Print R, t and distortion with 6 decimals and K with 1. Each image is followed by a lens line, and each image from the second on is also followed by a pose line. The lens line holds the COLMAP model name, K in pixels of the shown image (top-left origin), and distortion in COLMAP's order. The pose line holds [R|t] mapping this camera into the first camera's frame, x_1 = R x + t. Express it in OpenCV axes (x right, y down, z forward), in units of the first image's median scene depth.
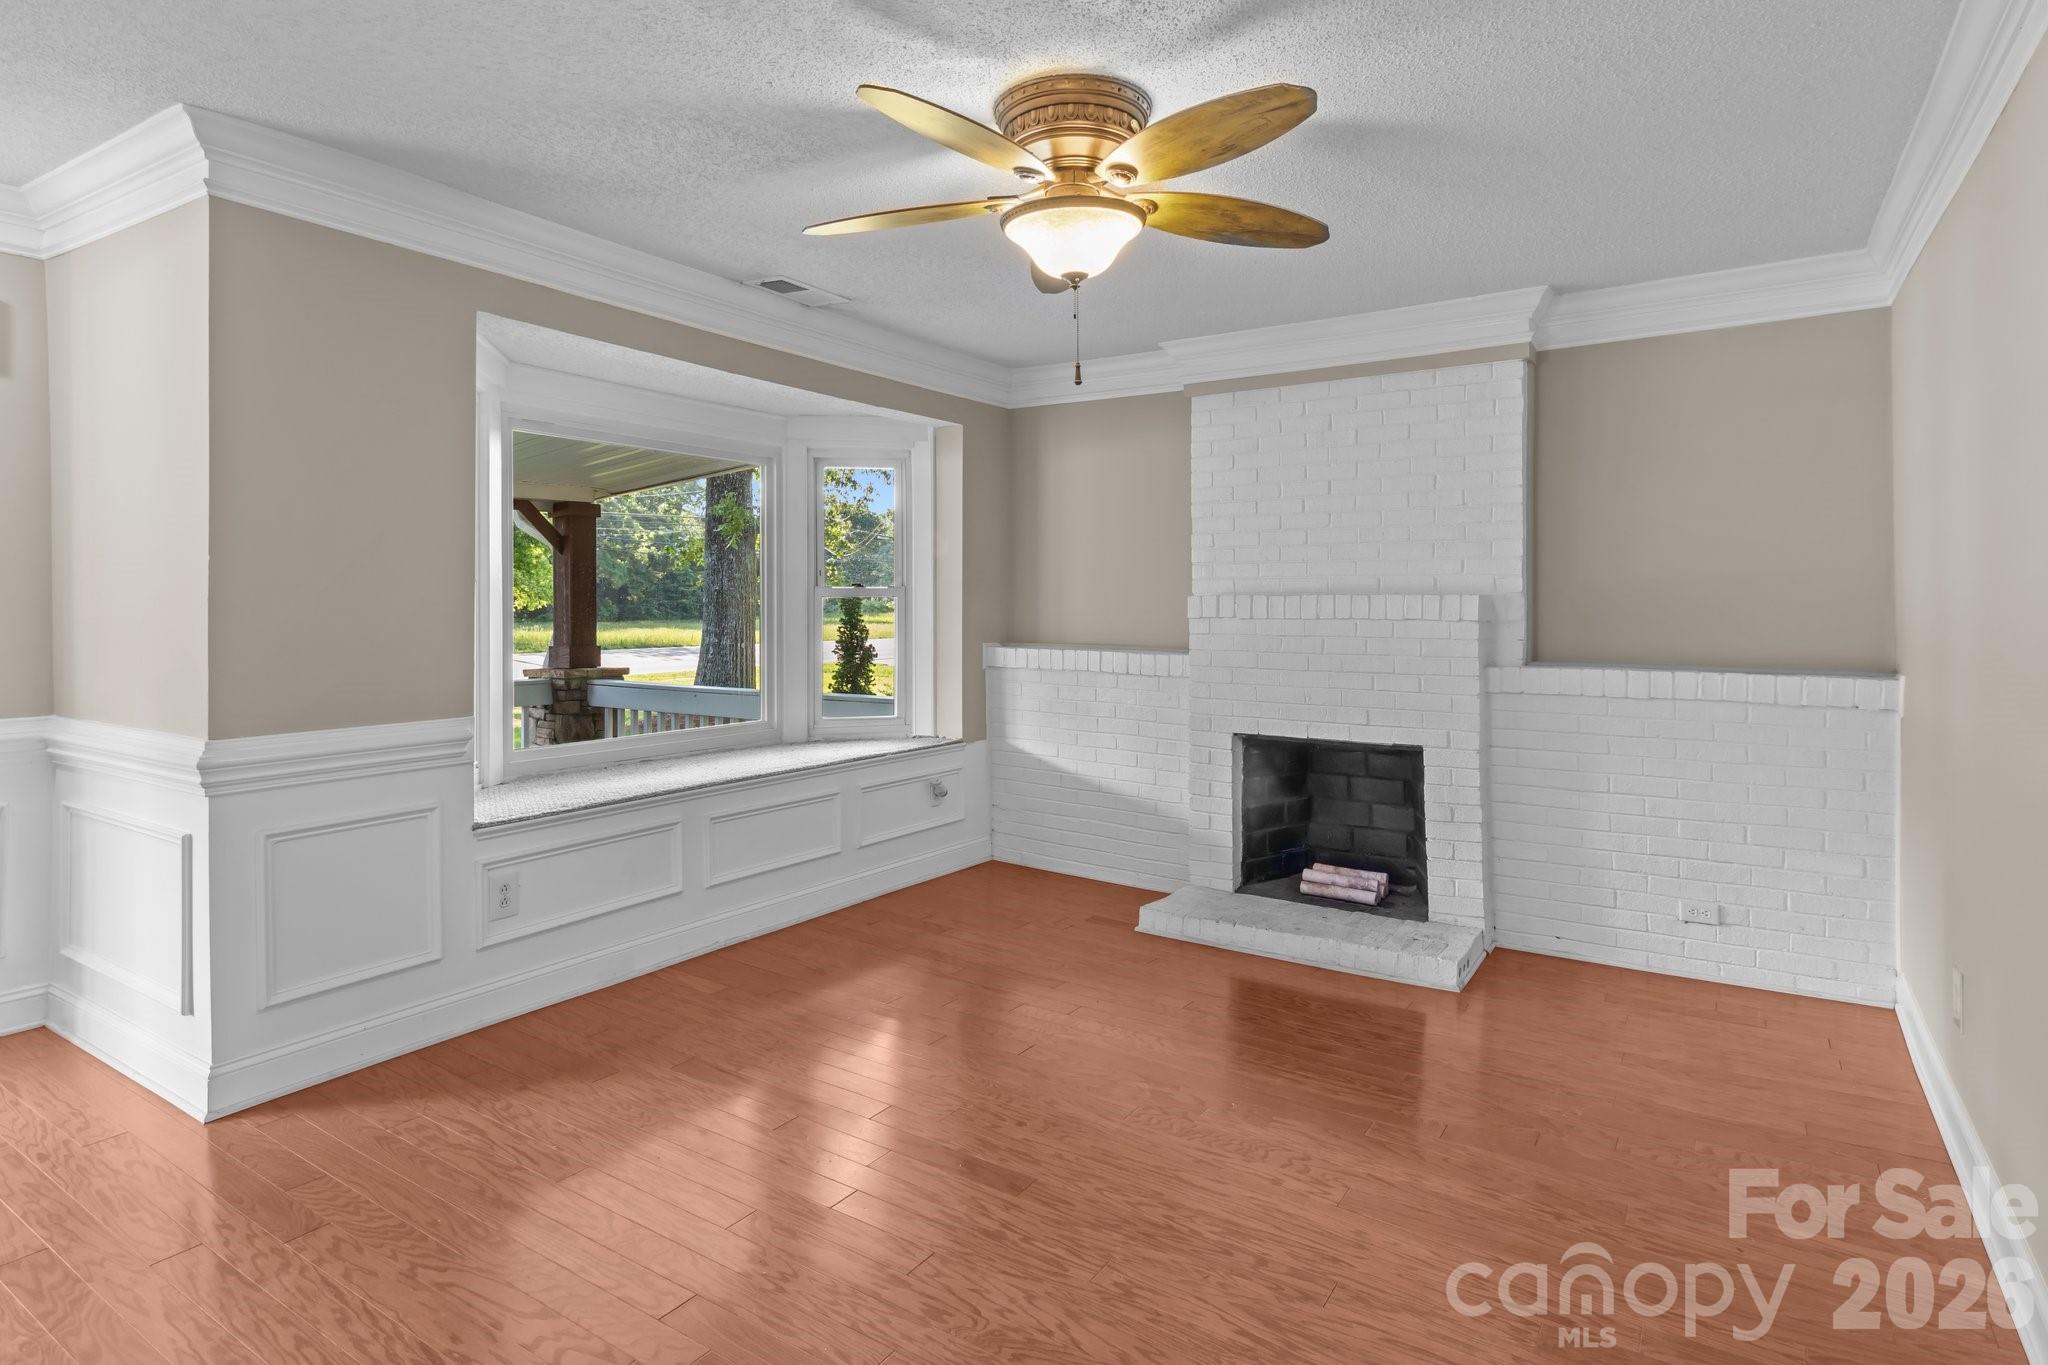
lens RADIAL K [[1086.9, 0, 1042.0], [0, 1086.9, 605.3], [0, 0, 1]] dist [0.001425, -0.000974]
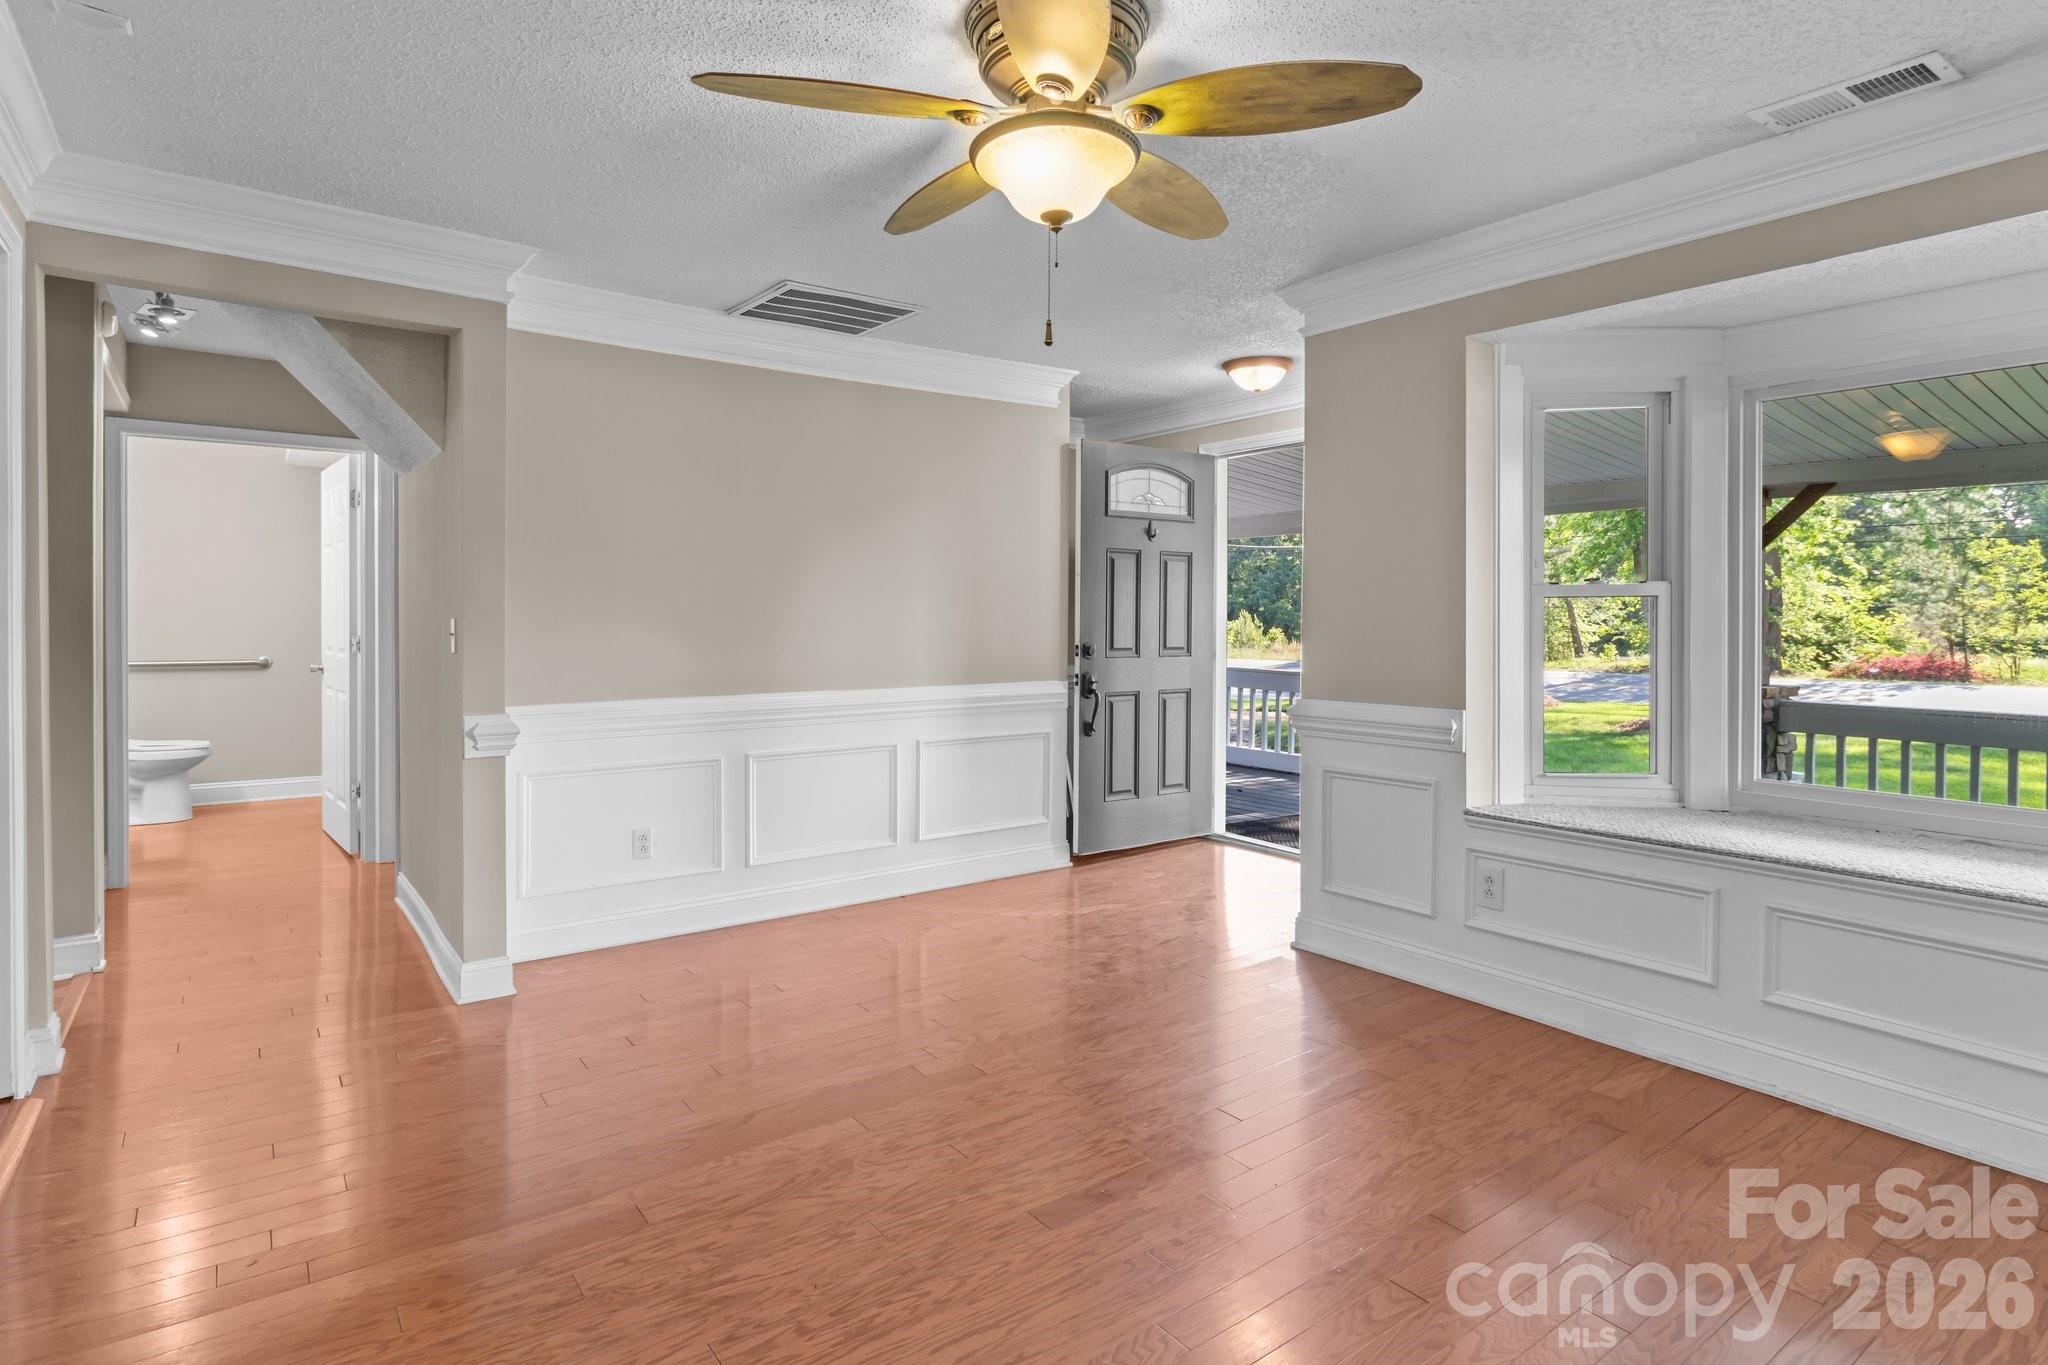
lens RADIAL K [[1083.8, 0, 1050.5], [0, 1083.8, 623.6], [0, 0, 1]] dist [-0.002123, -0.000451]
pose [[-0.346792, 0.006929, -0.937917, 0.526890], [-0.000908, 0.999970, 0.007724, 0.006242], [0.937942, 0.003531, -0.346775, 0.817444]]
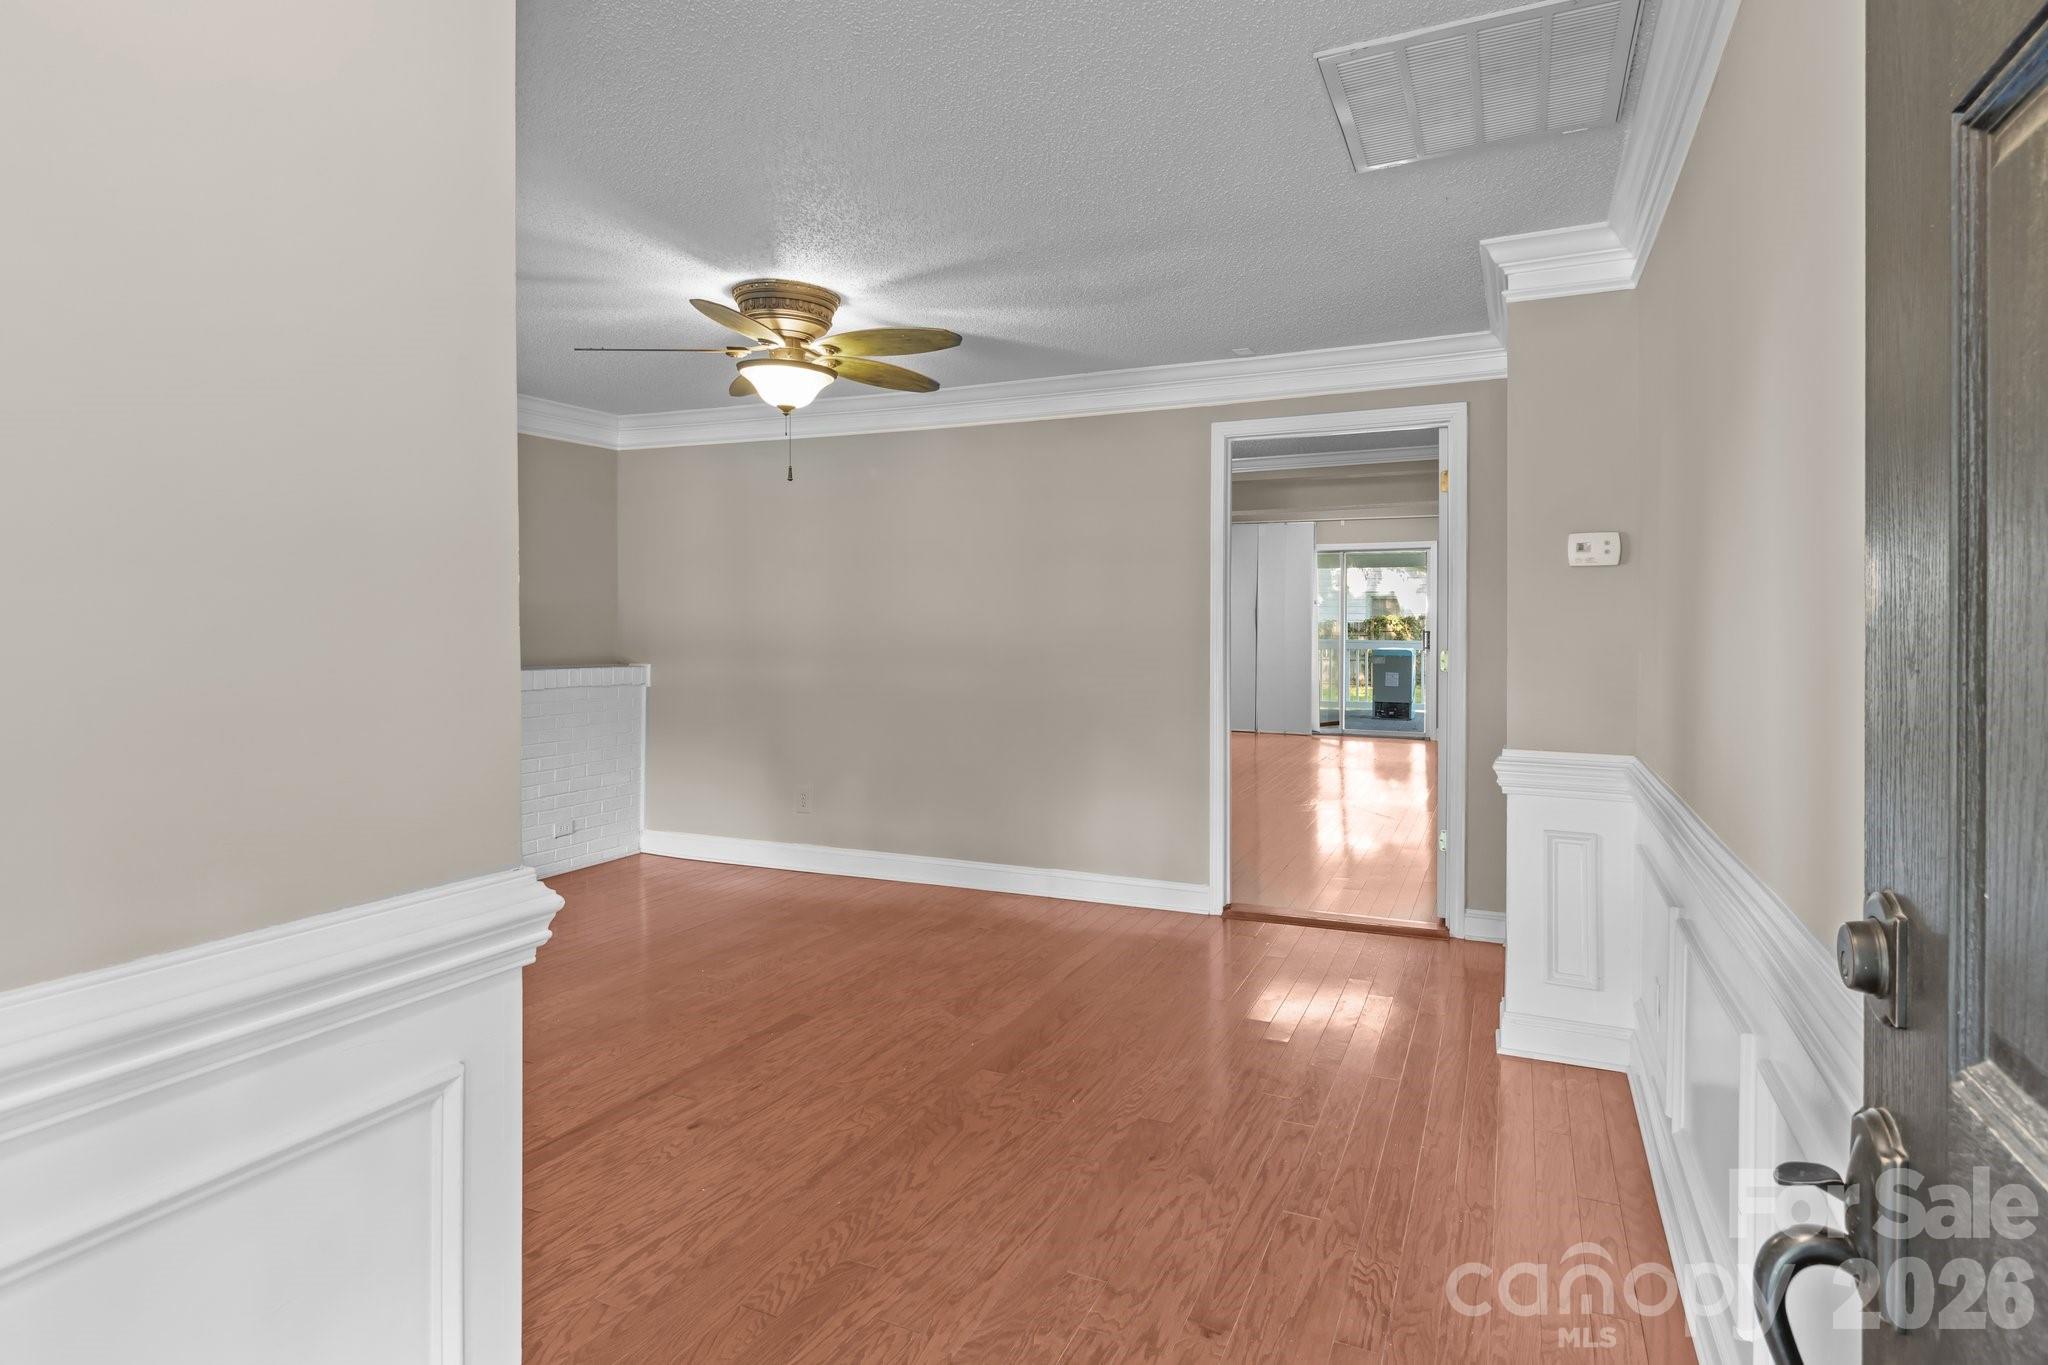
lens RADIAL K [[1083.8, 0, 1050.5], [0, 1083.8, 623.6], [0, 0, 1]] dist [-0.002123, -0.000451]
pose [[-0.165801, -0.000167, 0.986159, -0.946576], [-0.005562, 0.999984, -0.000766, -0.003786], [-0.986143, -0.005612, -0.165800, 0.561418]]
